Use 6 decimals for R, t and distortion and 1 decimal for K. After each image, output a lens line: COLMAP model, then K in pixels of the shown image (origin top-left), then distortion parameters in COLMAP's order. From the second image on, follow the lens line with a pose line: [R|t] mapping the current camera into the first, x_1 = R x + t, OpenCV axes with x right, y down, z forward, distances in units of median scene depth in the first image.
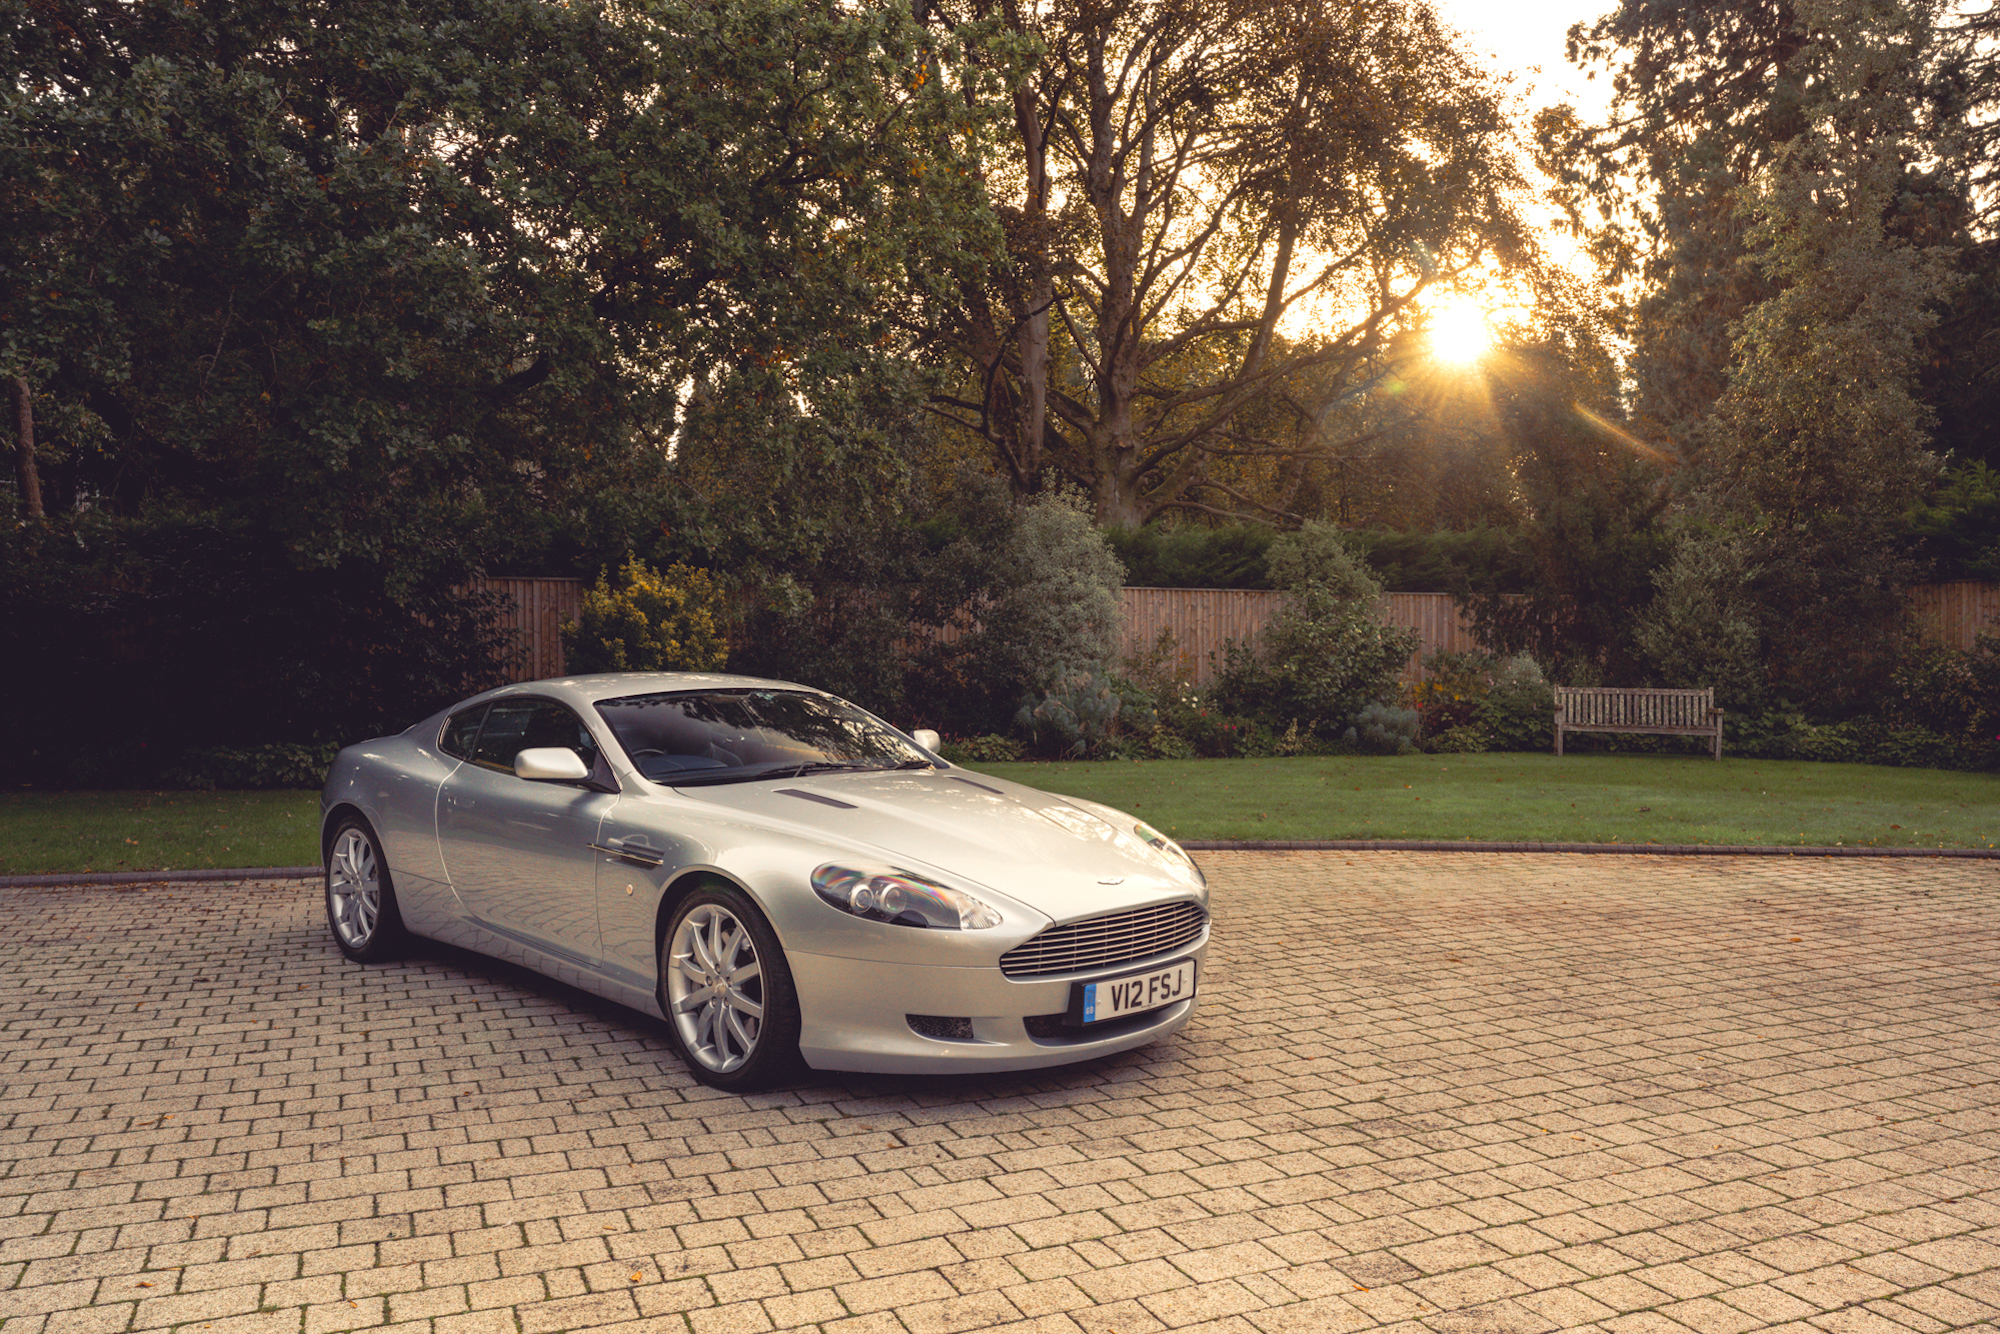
lens RADIAL K [[1491.3, 0, 1011.5], [0, 1491.3, 680.5], [0, 0, 1]] dist [-0.021897, 0.009645]
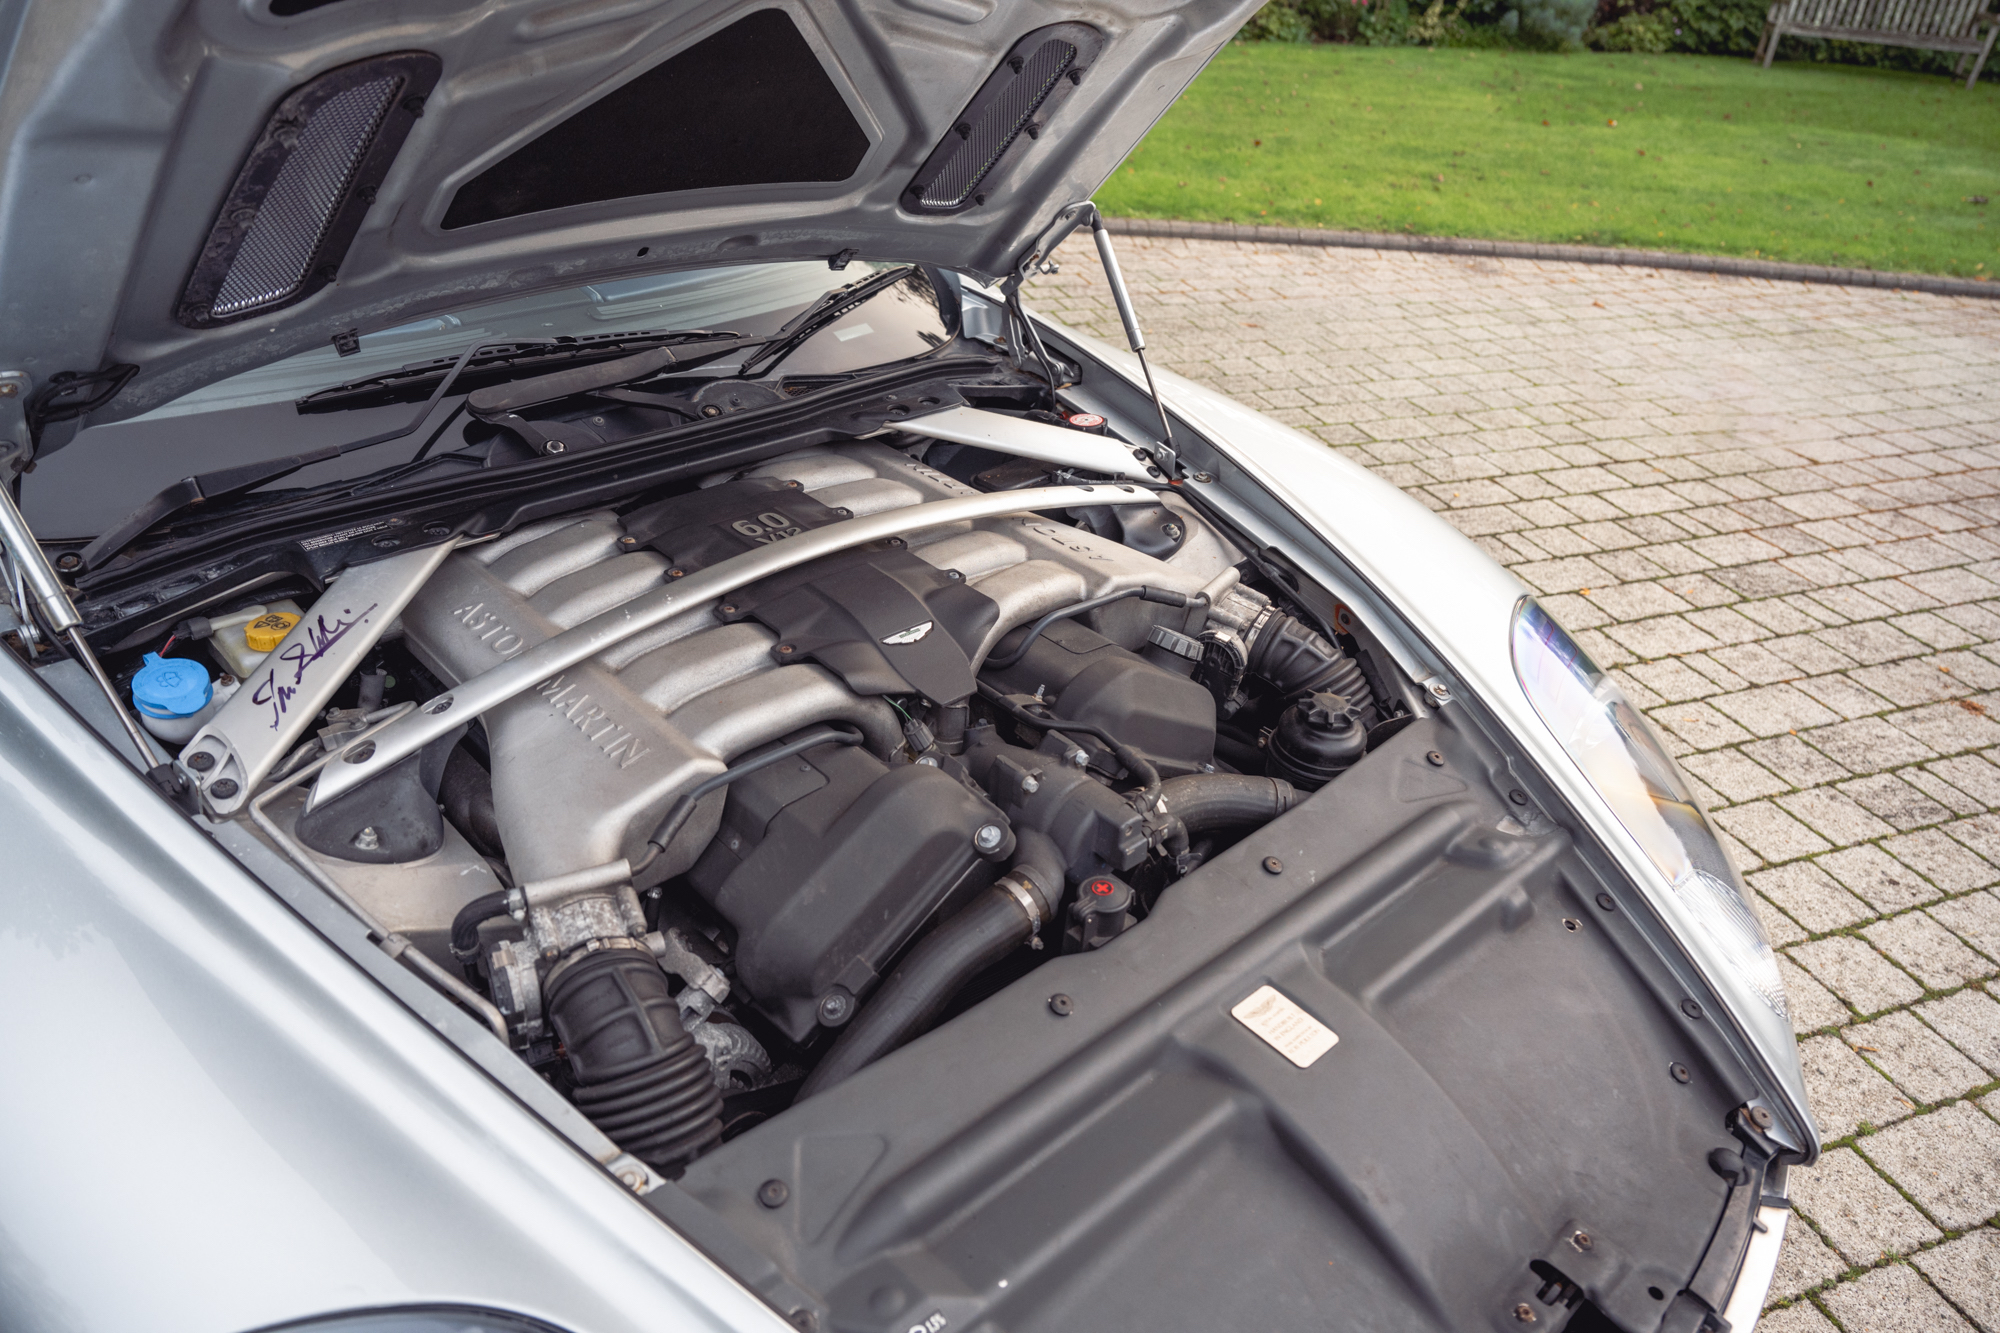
lens RADIAL K [[1248.1, 0, 1013.0], [0, 1248.1, 656.6], [0, 0, 1]] dist [0.007529, 0.000193]
pose [[0.997401, 0.071852, -0.005389, -0.007482], [-0.058412, 0.850093, 0.523383, -0.009049], [0.042187, -0.521708, 0.852080, 0.236208]]
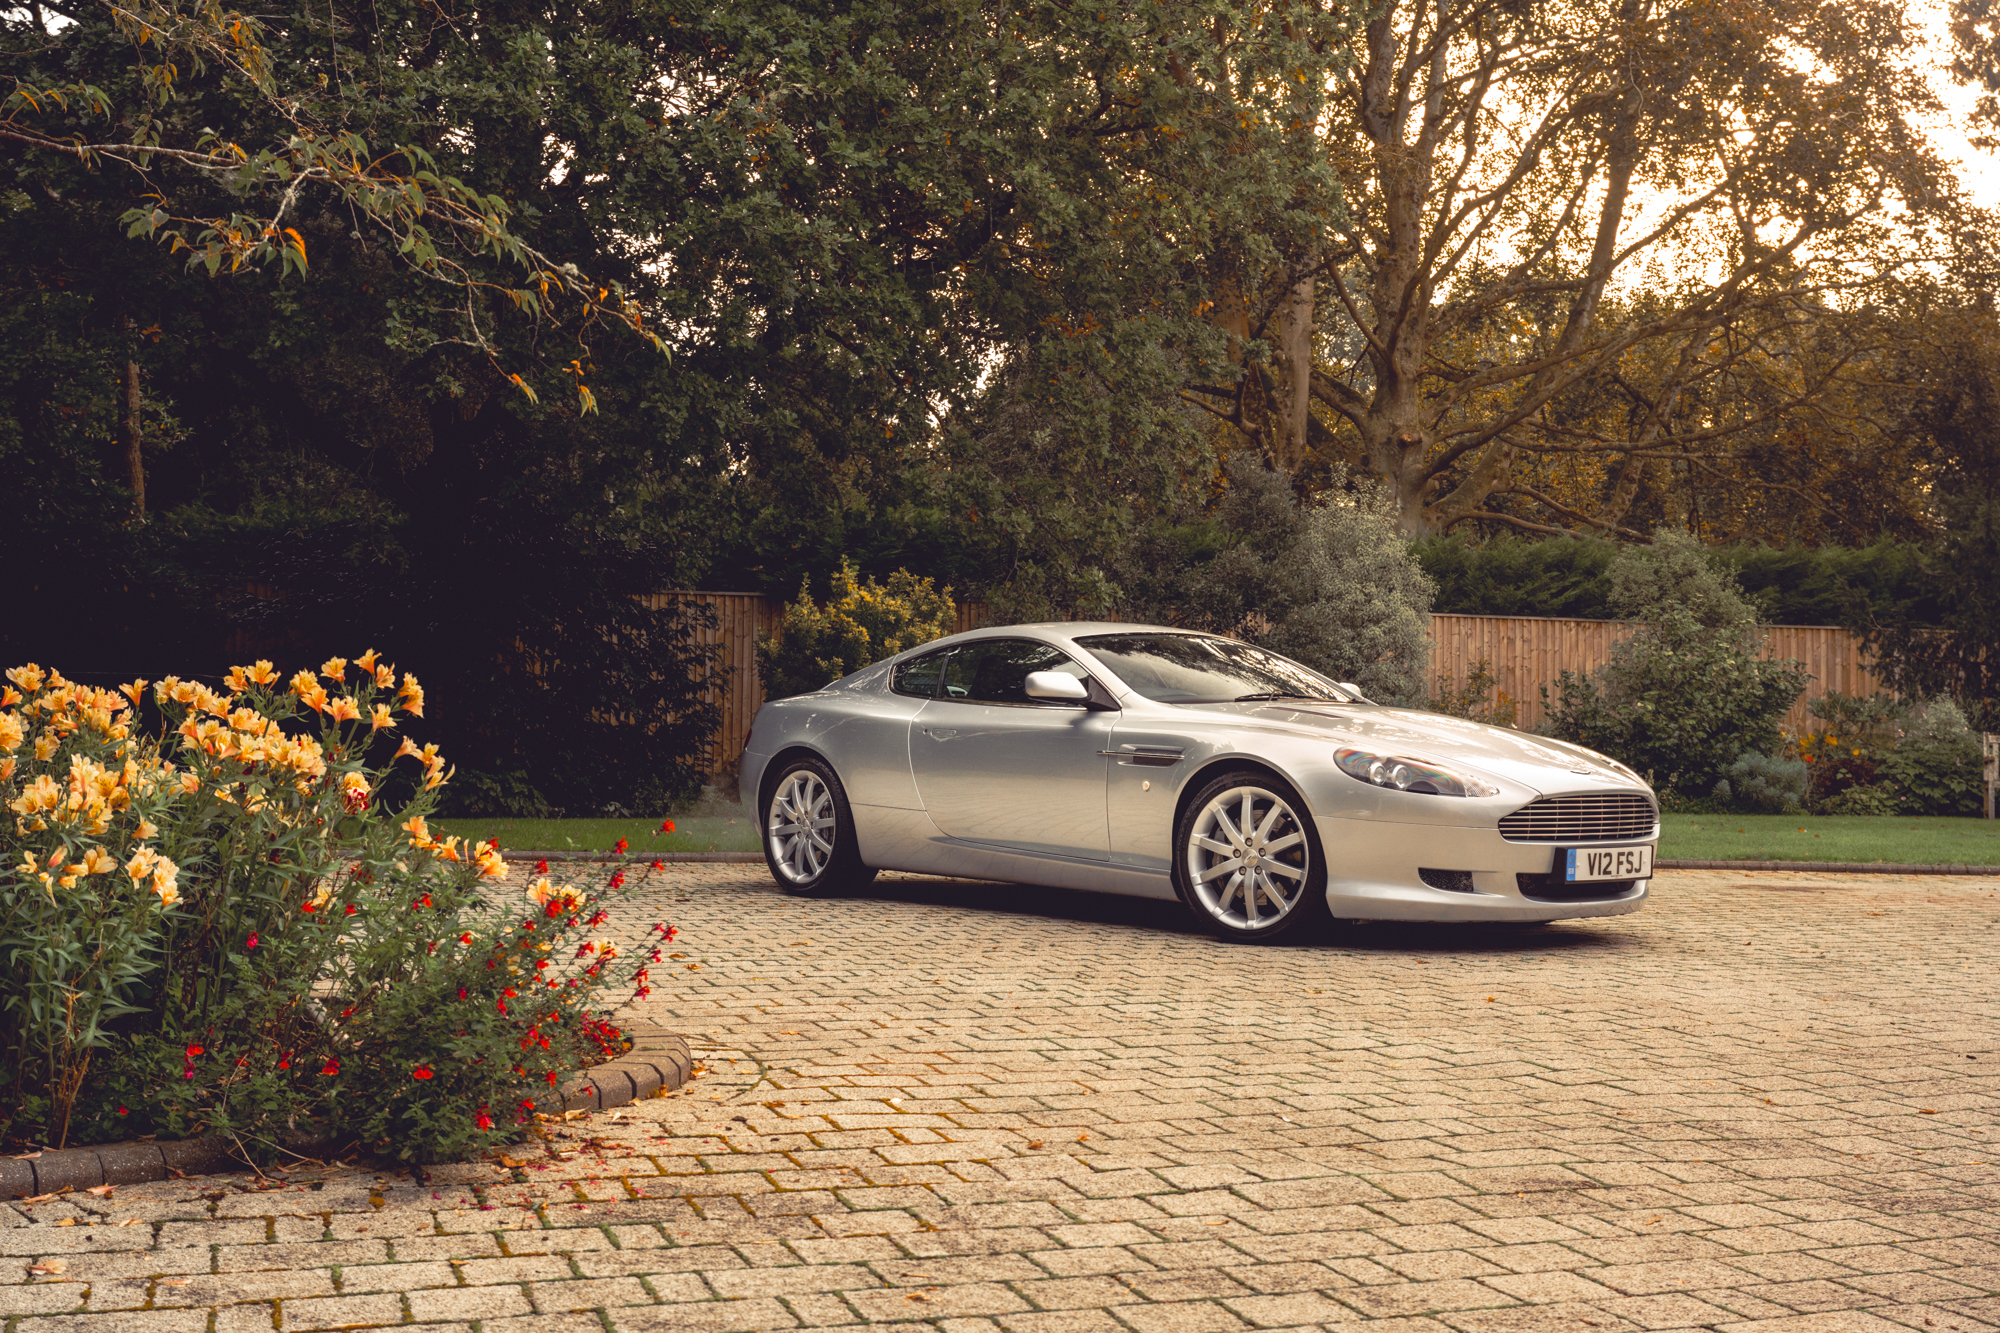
lens RADIAL K [[2164.7, 0, 1000.4], [0, 2164.7, 666.1], [0, 0, 1]] dist [-0.007135, 0.000000]
pose [[0.996804, 0.009962, -0.079256, -0.067536], [-0.014573, 0.998221, -0.057814, 0.041731], [0.078539, 0.058784, 0.995176, -0.193721]]
